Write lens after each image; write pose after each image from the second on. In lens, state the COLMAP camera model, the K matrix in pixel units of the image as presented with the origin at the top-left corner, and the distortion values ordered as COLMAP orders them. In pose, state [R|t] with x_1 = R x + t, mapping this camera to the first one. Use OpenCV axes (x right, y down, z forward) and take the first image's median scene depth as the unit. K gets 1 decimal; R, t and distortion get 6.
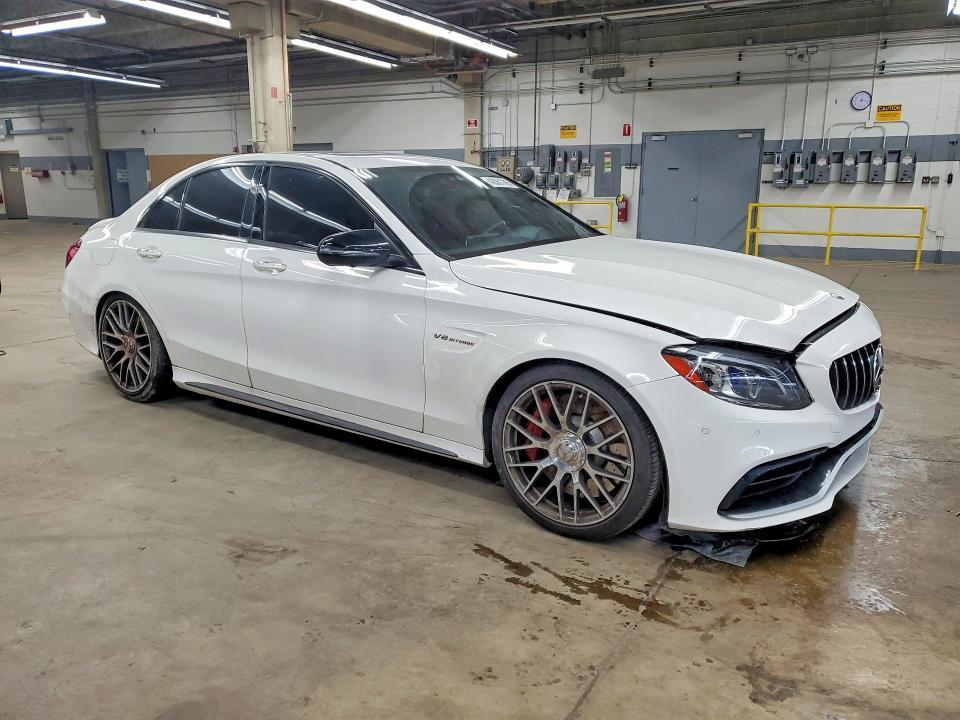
lens RADIAL K [[754.1, 0, 477.1], [0, 754.1, 359.5], [0, 0, 1]] dist [0.007190, 0.023740]
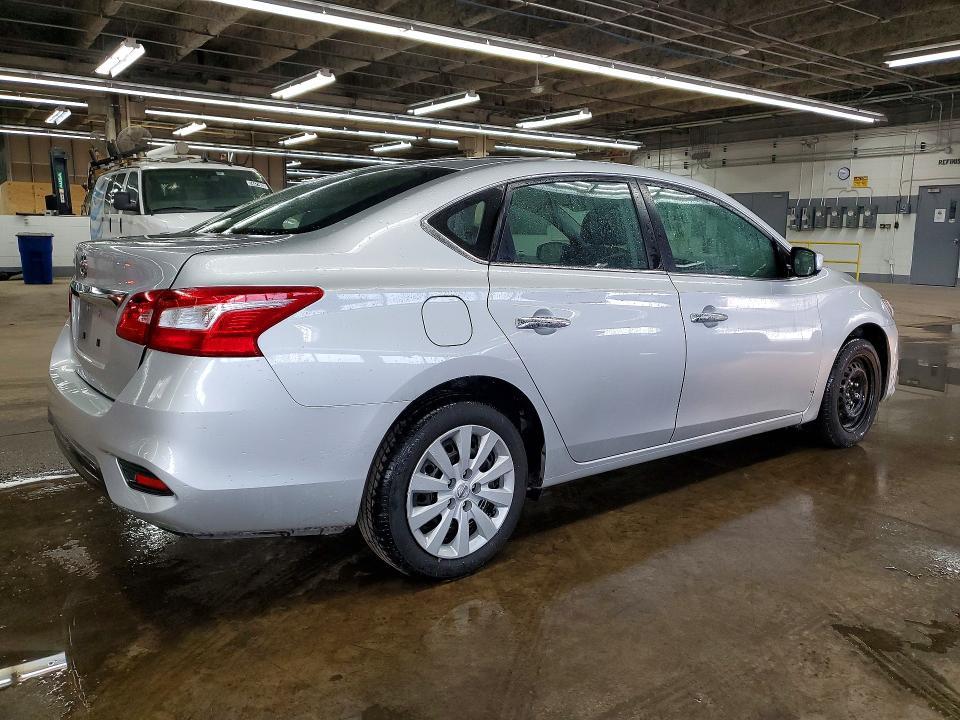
lens RADIAL K [[754.1, 0, 487.5], [0, 754.1, 353.7], [0, 0, 1]] dist [0.007190, 0.023740]
pose [[0.905840, 0.077093, -0.416545, 0.483636], [-0.103638, 0.993751, -0.041455, 0.138256], [0.410746, 0.080721, 0.908169, -0.579268]]
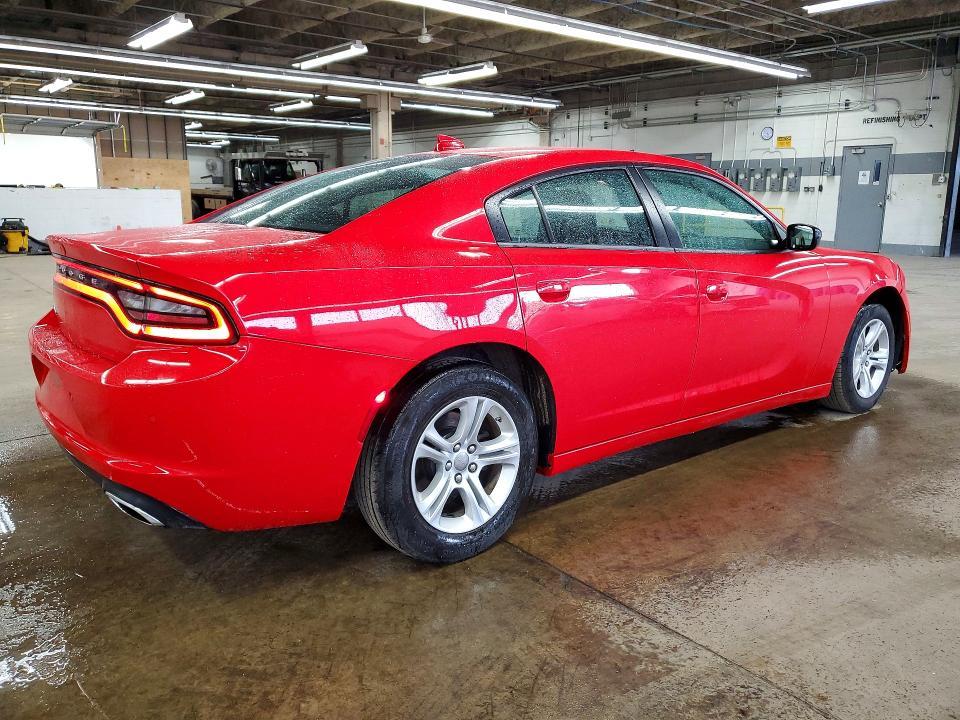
lens RADIAL K [[754.1, 0, 475.4], [0, 754.1, 350.2], [0, 0, 1]] dist [0.007190, 0.023740]
pose [[0.930364, 0.075086, -0.358866, 0.500262], [-0.081893, 0.996634, -0.003782, 0.105790], [0.357374, 0.032907, 0.933382, -0.468718]]
